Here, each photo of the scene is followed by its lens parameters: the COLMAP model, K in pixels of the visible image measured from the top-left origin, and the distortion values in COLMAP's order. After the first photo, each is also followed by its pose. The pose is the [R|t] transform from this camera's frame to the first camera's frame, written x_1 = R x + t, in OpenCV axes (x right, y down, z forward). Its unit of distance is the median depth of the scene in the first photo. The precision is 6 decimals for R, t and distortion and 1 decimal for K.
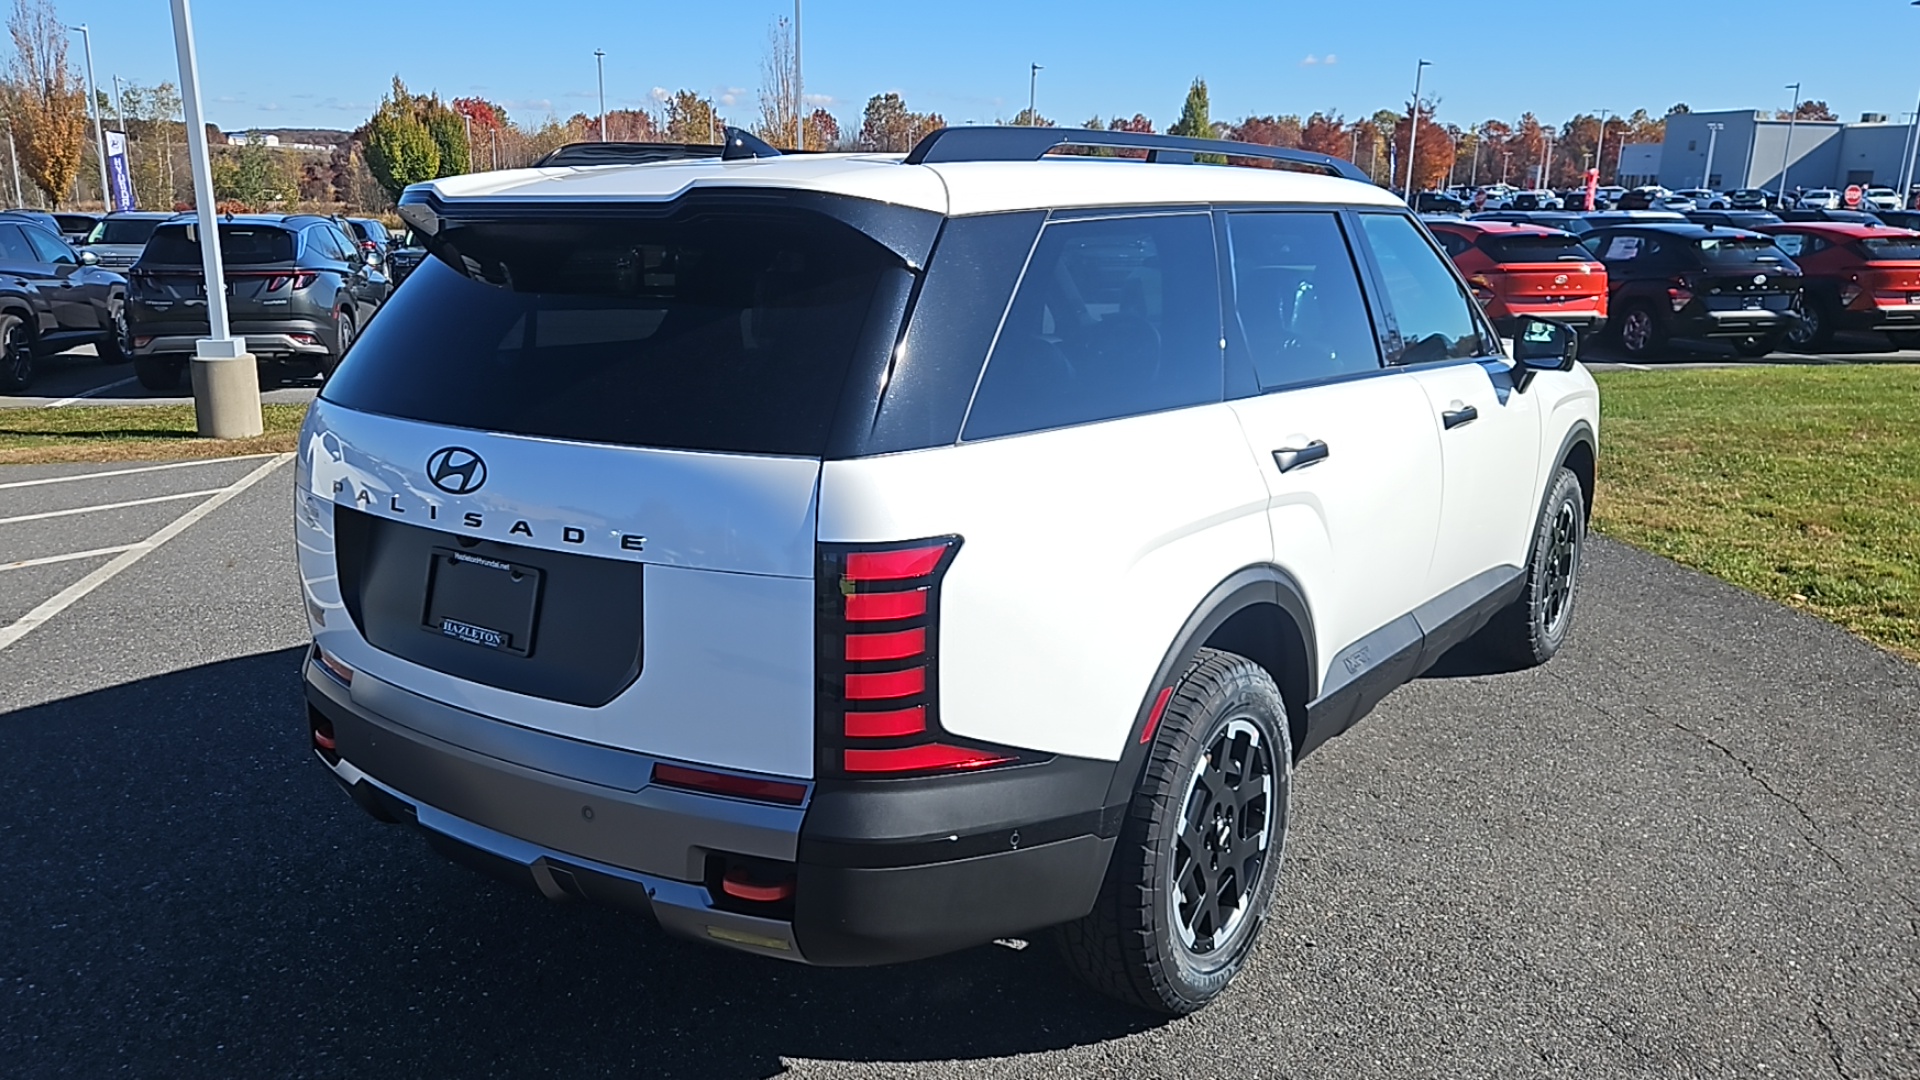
lens RADIAL K [[1372.4, 0, 969.7], [0, 1372.4, 549.4], [0, 0, 1]] dist [0.073828, -0.067656]
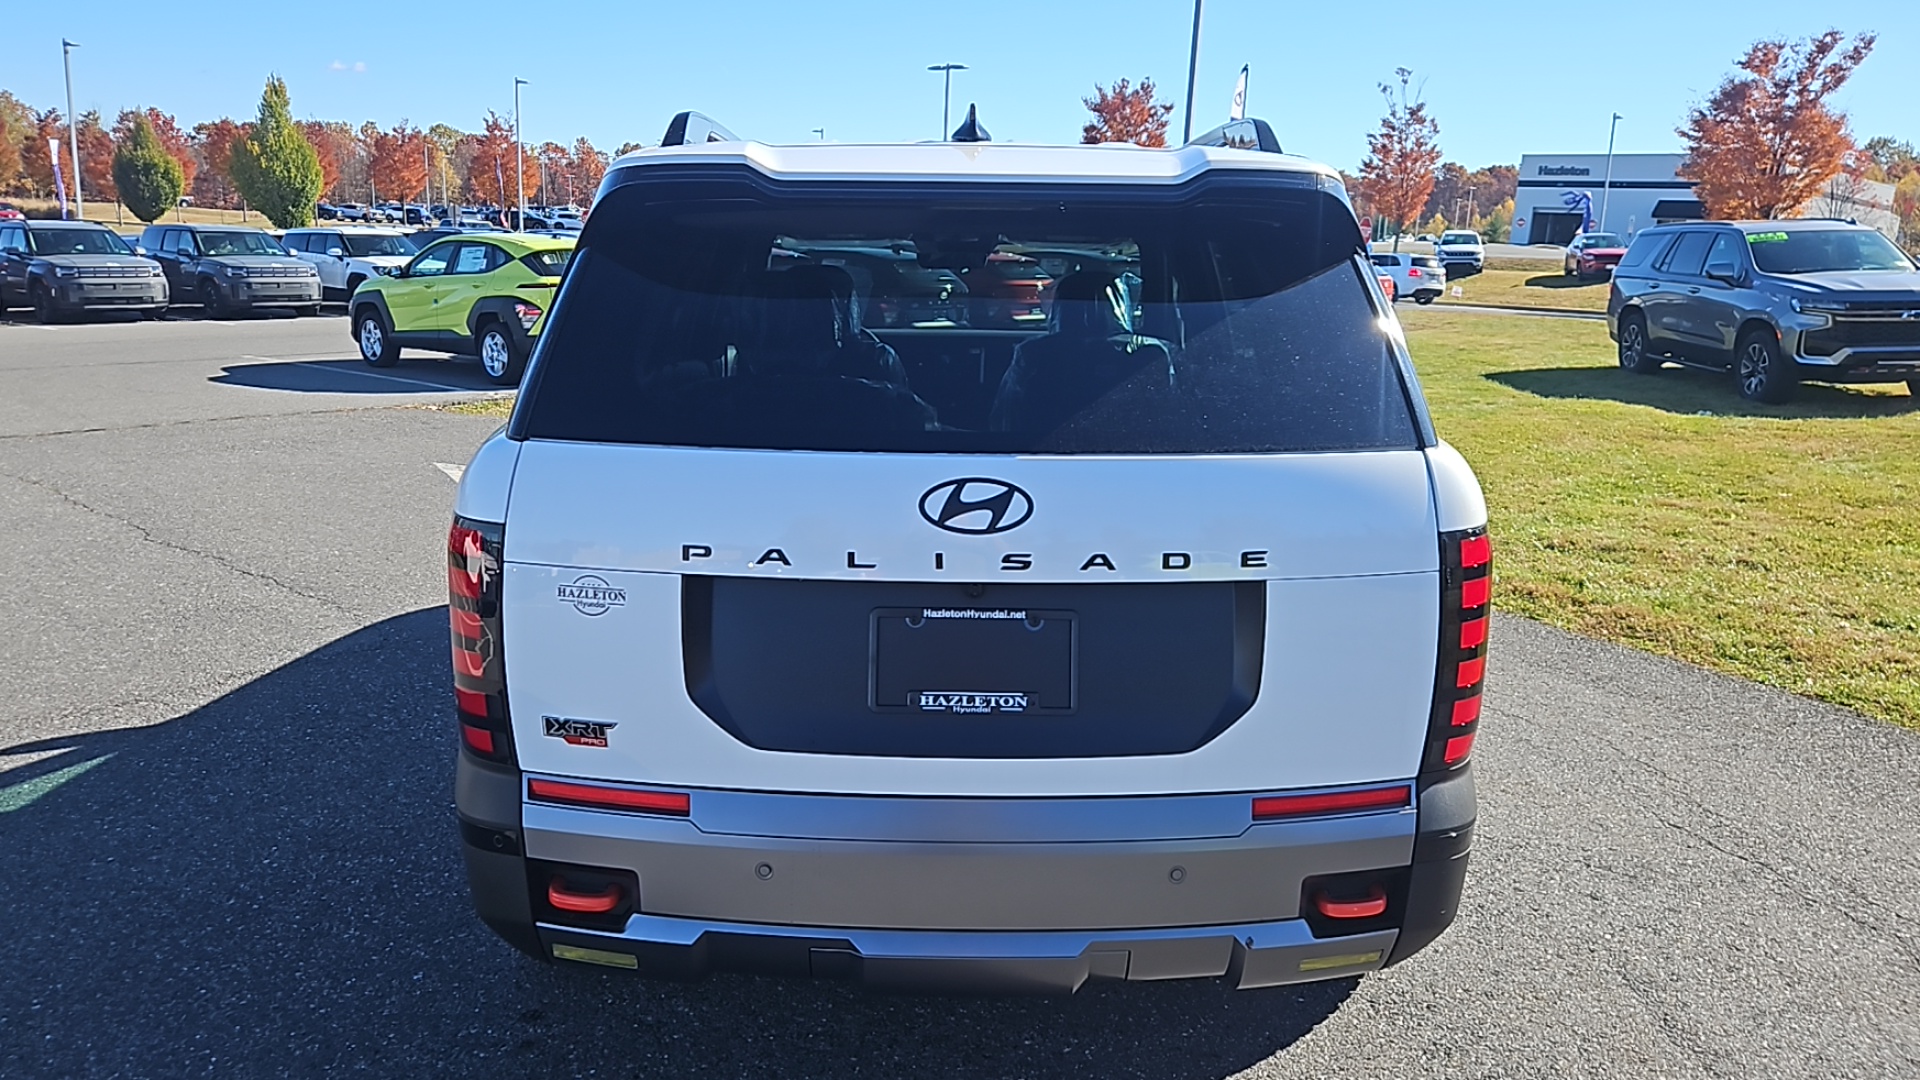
lens RADIAL K [[1372.4, 0, 969.7], [0, 1372.4, 549.4], [0, 0, 1]] dist [0.073828, -0.067656]
pose [[0.813128, -0.113610, 0.570890, -0.849385], [0.120785, 0.992352, 0.025448, -0.053059], [-0.569415, 0.048262, 0.820632, 0.335178]]
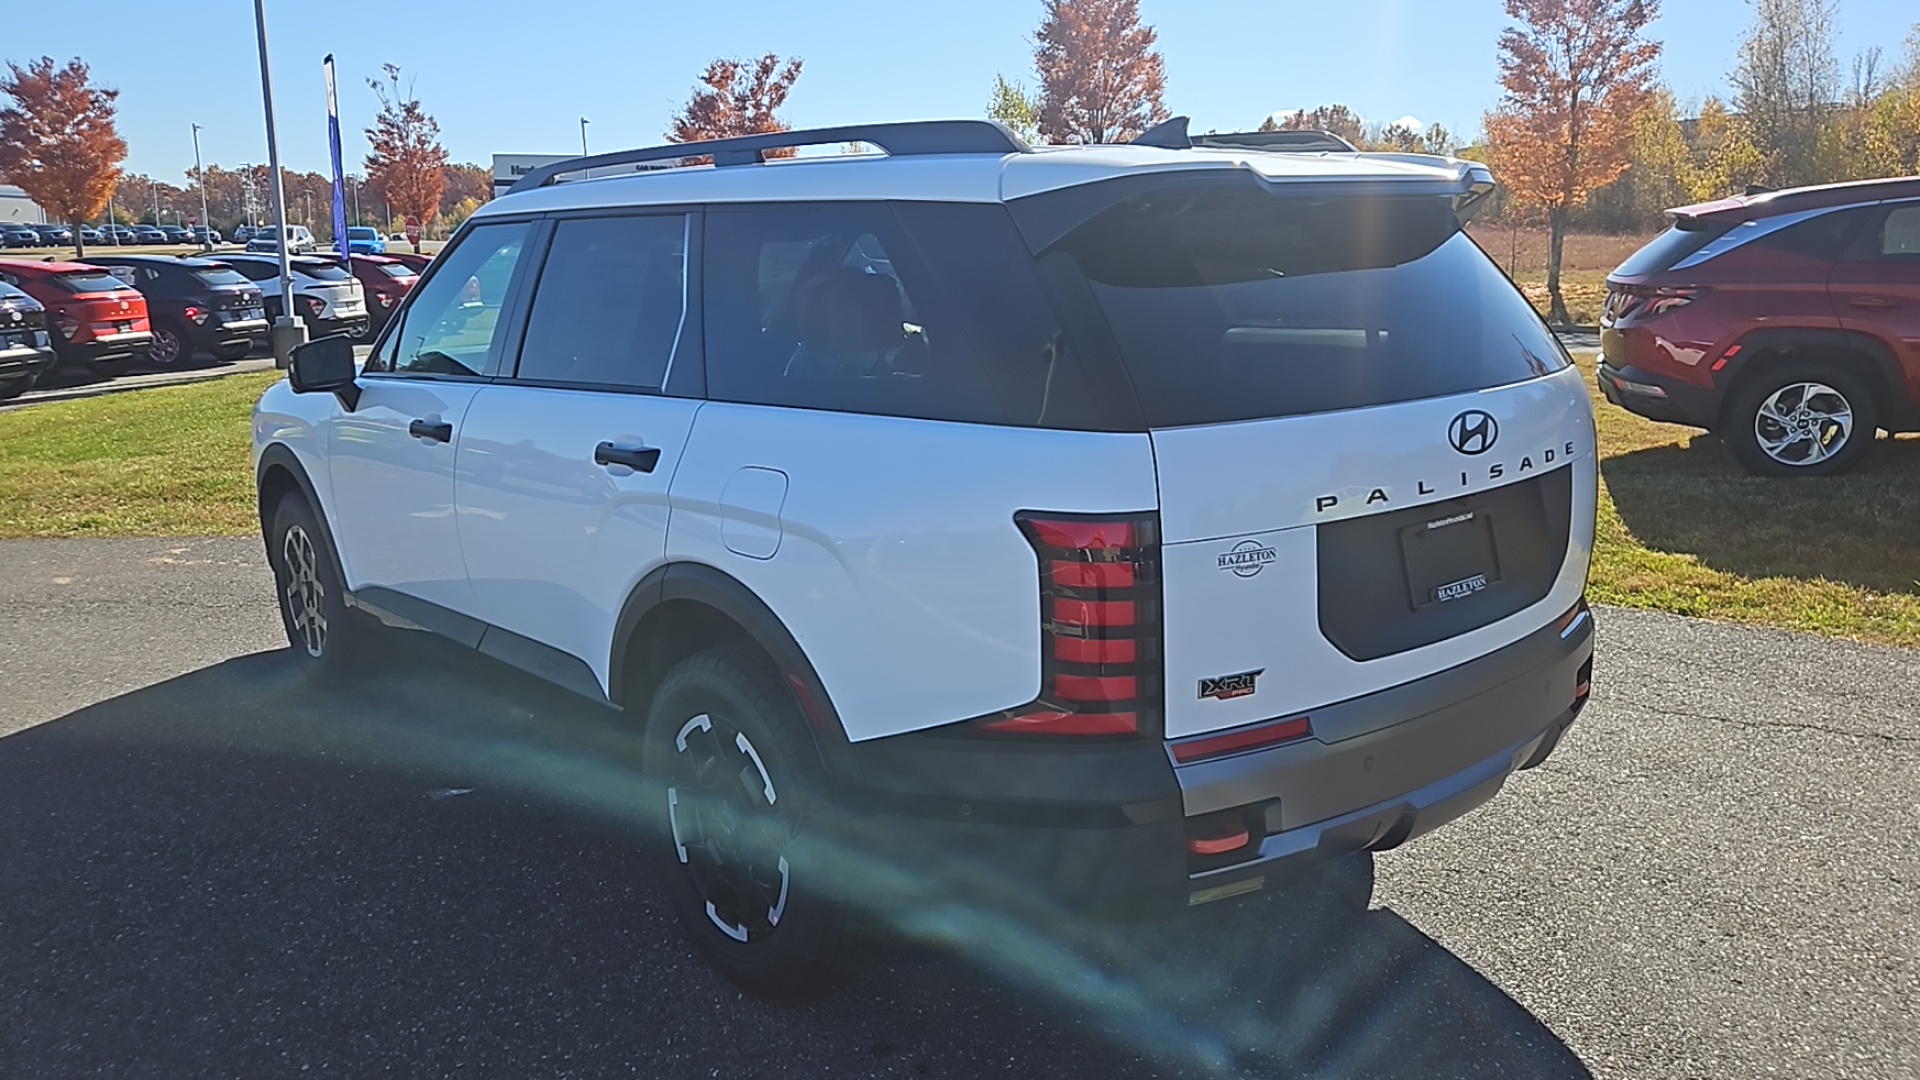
lens RADIAL K [[1351.0, 0, 953.2], [0, 1351.0, 537.8], [0, 0, 1]] dist [0.067172, -0.002224]
pose [[0.273771, -0.213236, 0.937859, -1.484428], [0.246241, 0.958154, 0.145970, -0.231521], [-0.929739, 0.190977, 0.314822, 1.064172]]
